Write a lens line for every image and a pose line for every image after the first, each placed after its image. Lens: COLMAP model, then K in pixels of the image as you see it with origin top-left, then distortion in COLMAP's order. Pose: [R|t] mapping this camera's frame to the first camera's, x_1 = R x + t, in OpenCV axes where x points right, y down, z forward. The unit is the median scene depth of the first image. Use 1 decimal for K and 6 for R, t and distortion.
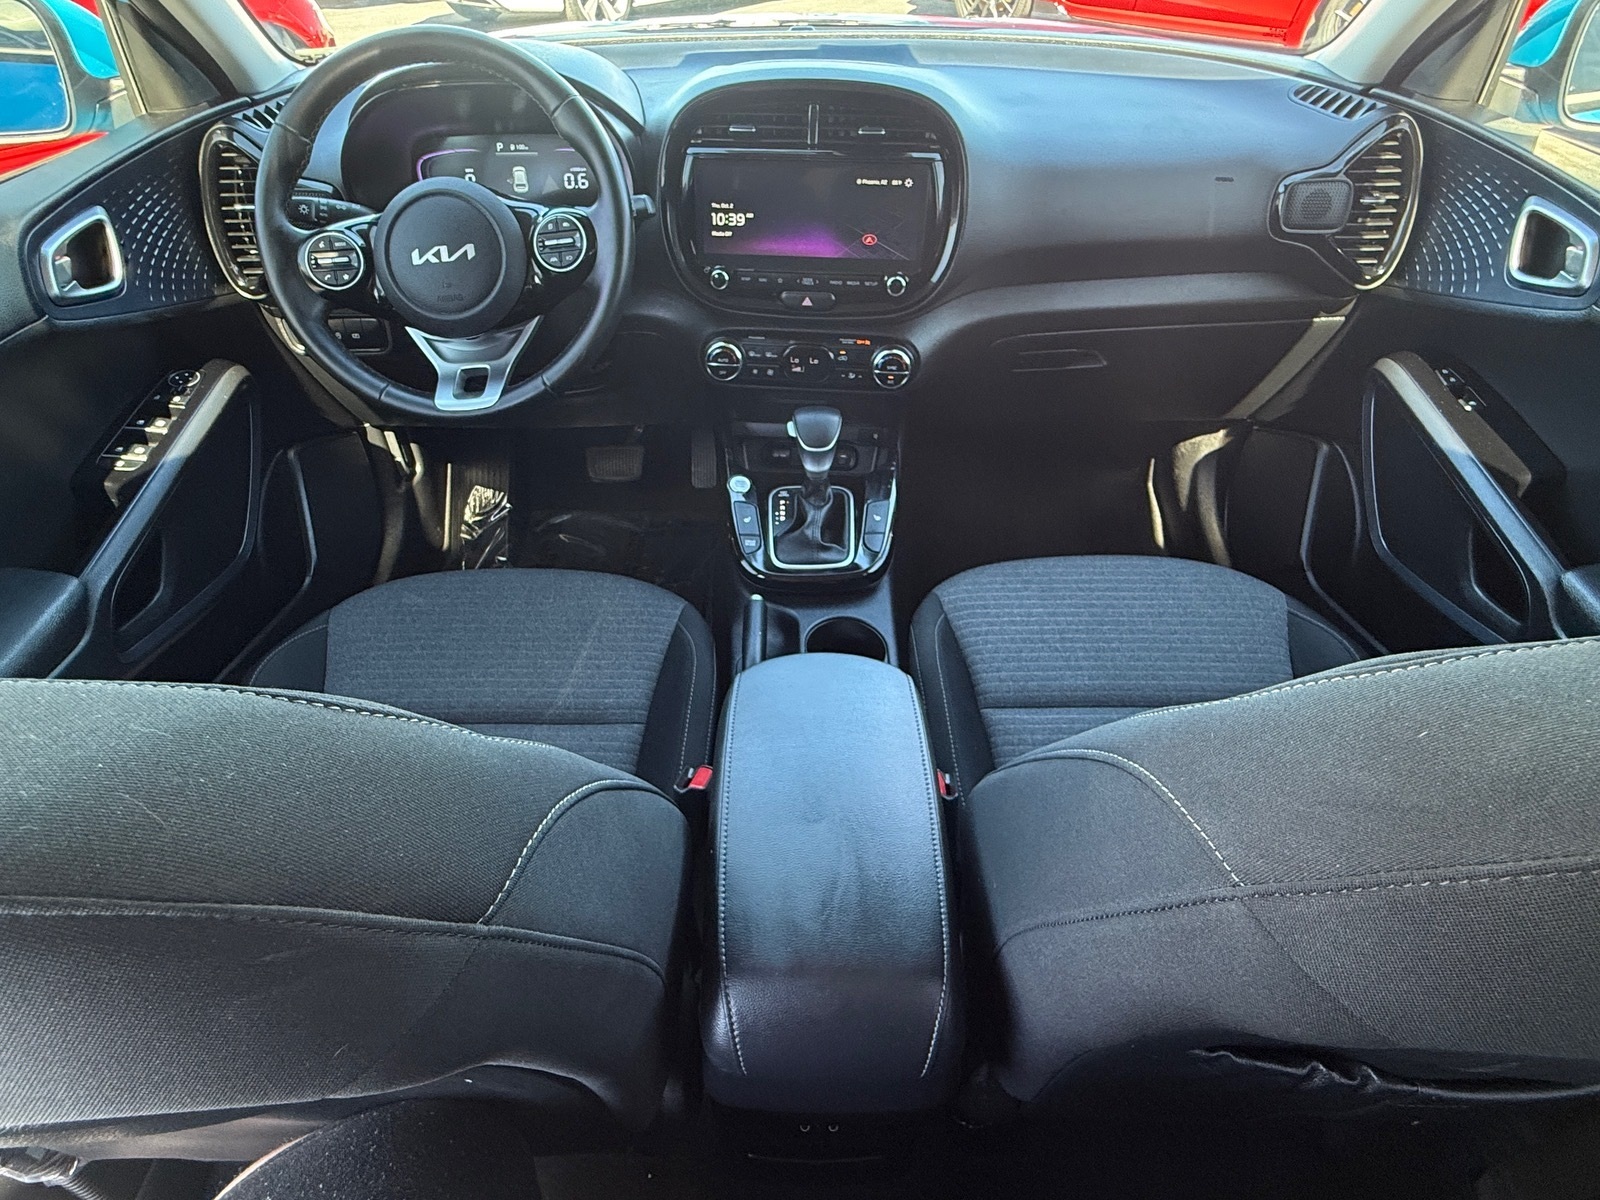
lens RADIAL K [[883.6, 0, 793.7], [0, 883.6, 594.3], [0, 0, 1]] dist [0.007561, 0.000272]
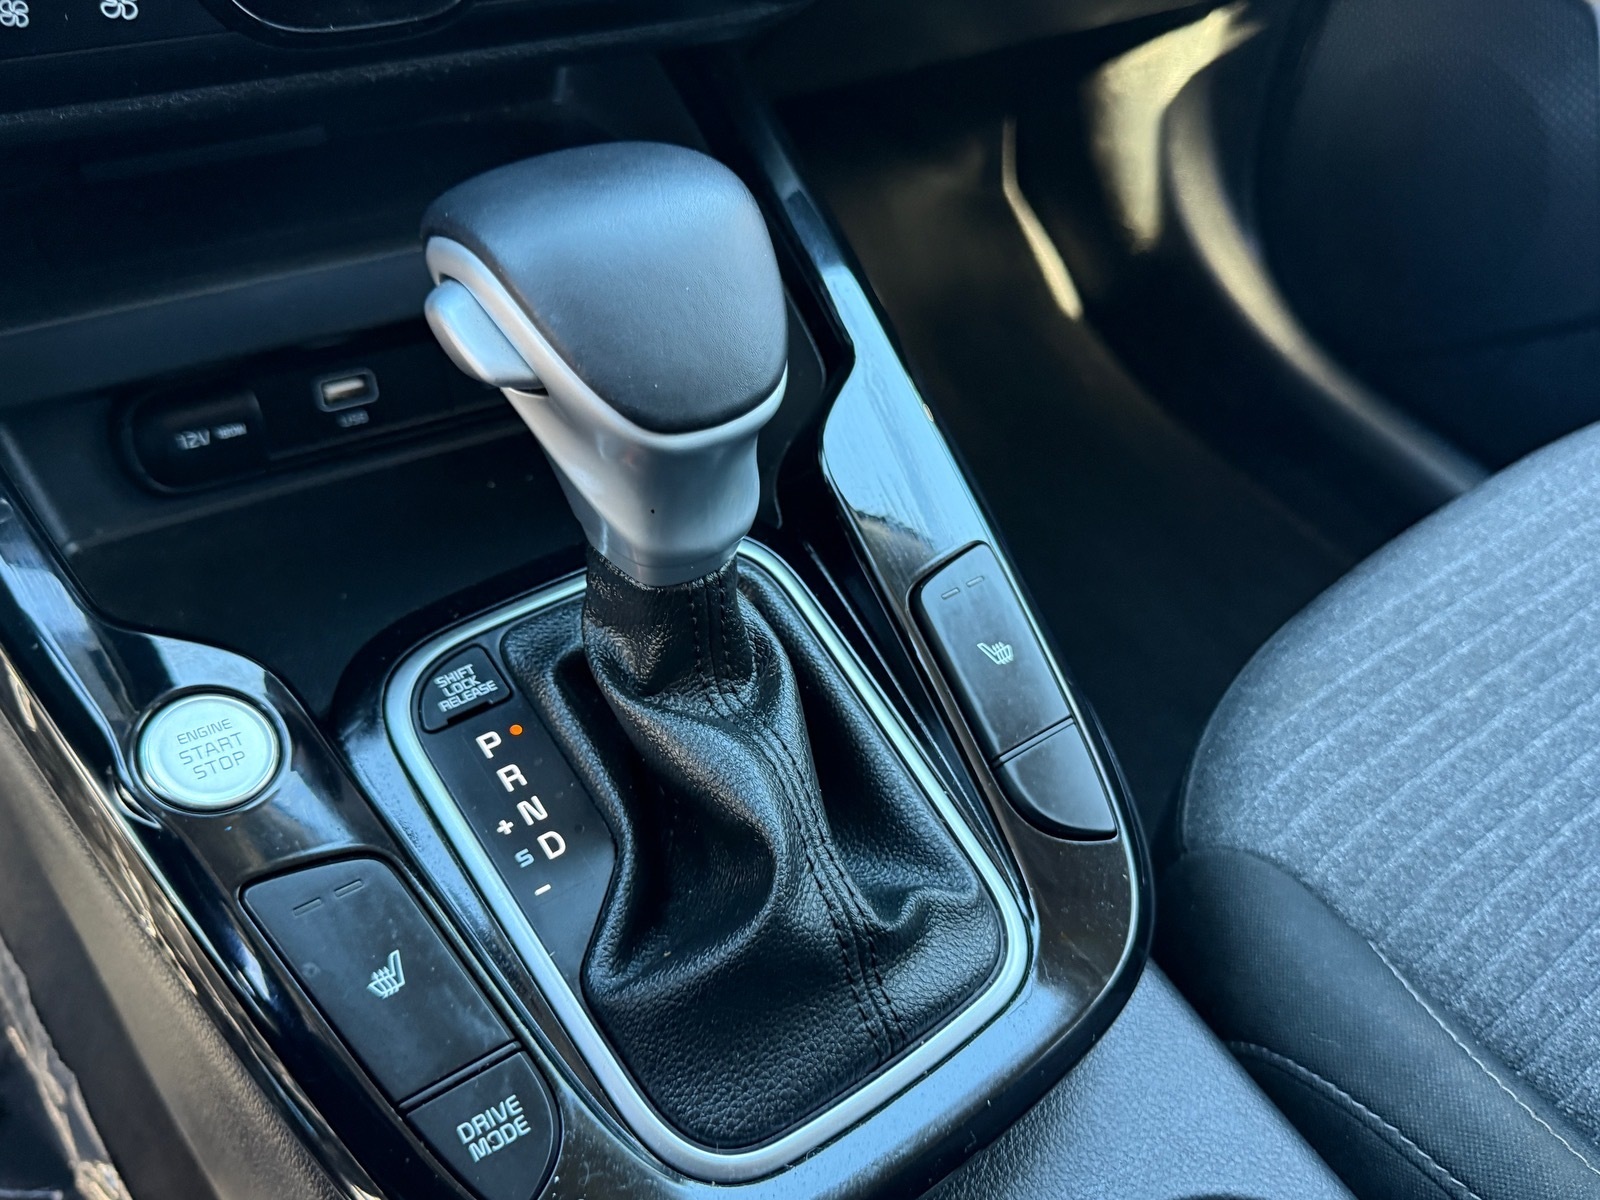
lens RADIAL K [[1360.2, 0, 796.1], [0, 1360.2, 612.2], [0, 0, 1]] dist [0.100427, -0.213089]
pose [[0.797357, -0.364157, 0.481260, -0.090762], [0.283559, 0.929993, 0.233898, -0.183842], [-0.532744, -0.050034, 0.844796, 0.772690]]
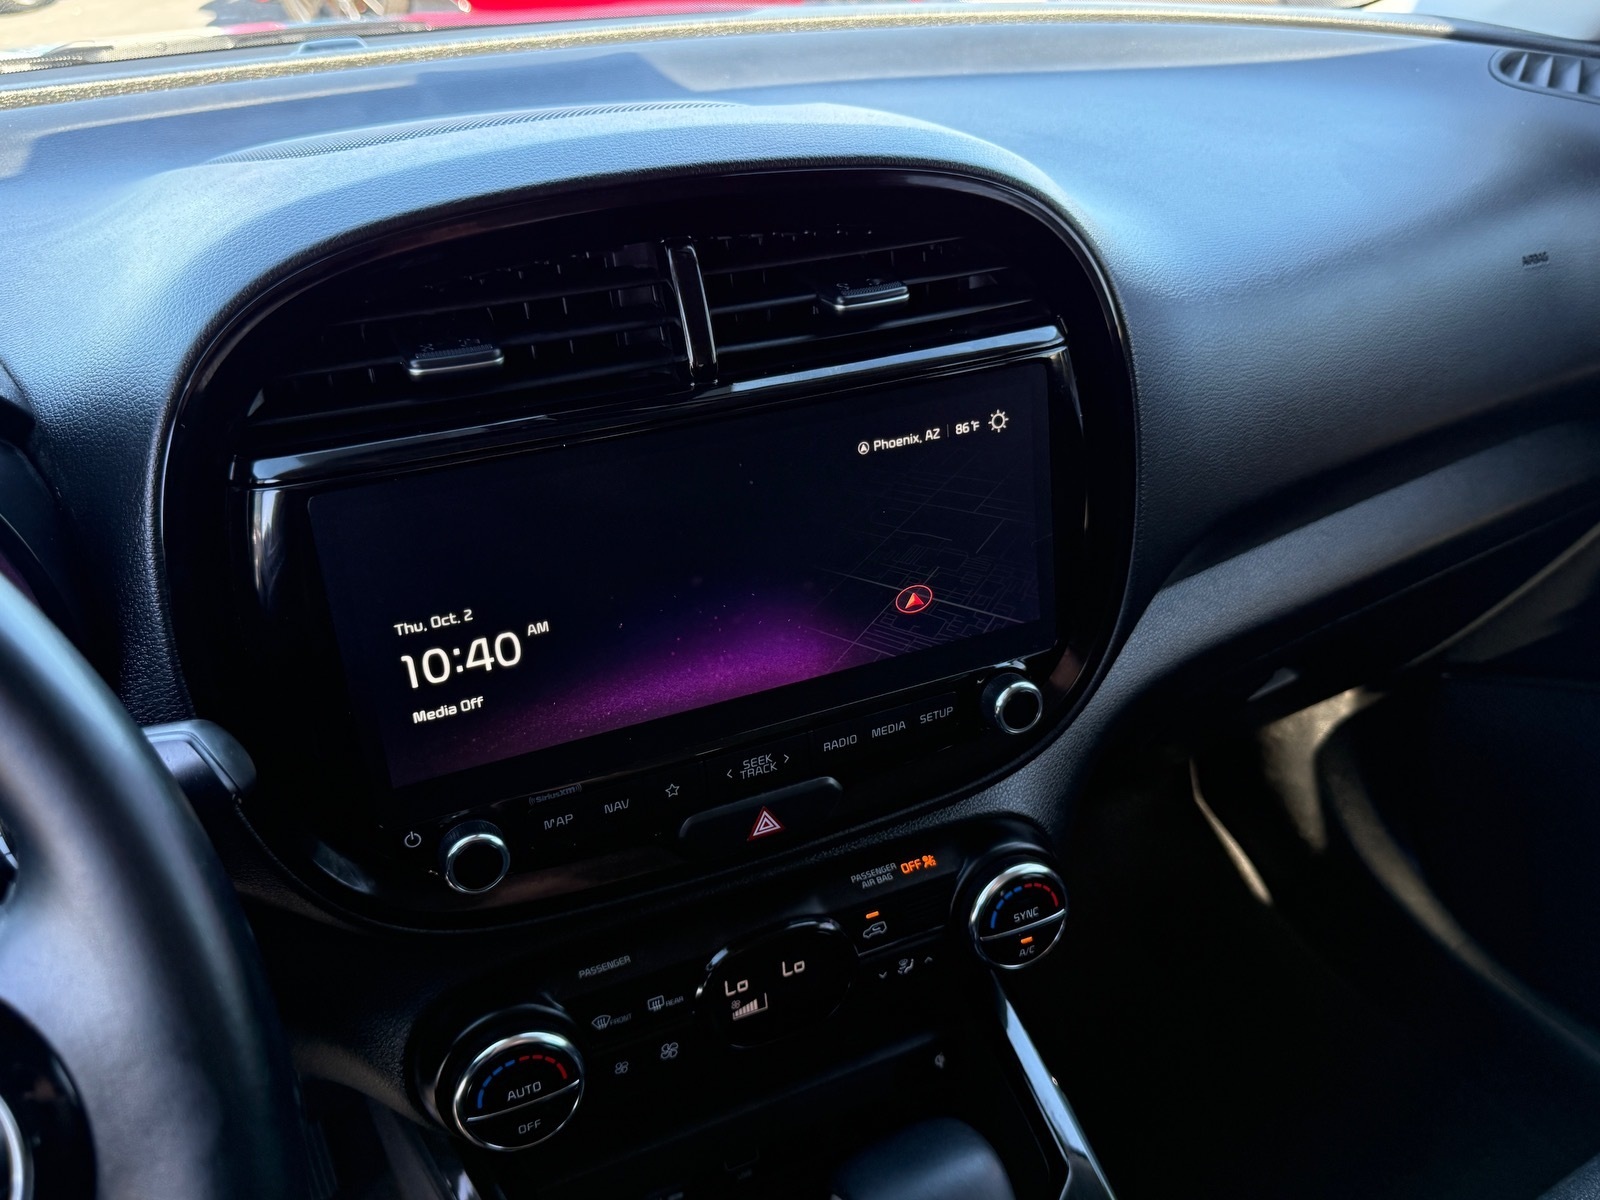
lens RADIAL K [[1360.2, 0, 810.1], [0, 1360.2, 601.7], [0, 0, 1]] dist [0.100427, -0.213089]
pose [[0.860378, -0.261145, 0.437667, -0.160332], [0.332781, 0.938273, -0.094346, -0.355538], [-0.386013, 0.226821, 0.894174, 0.554766]]
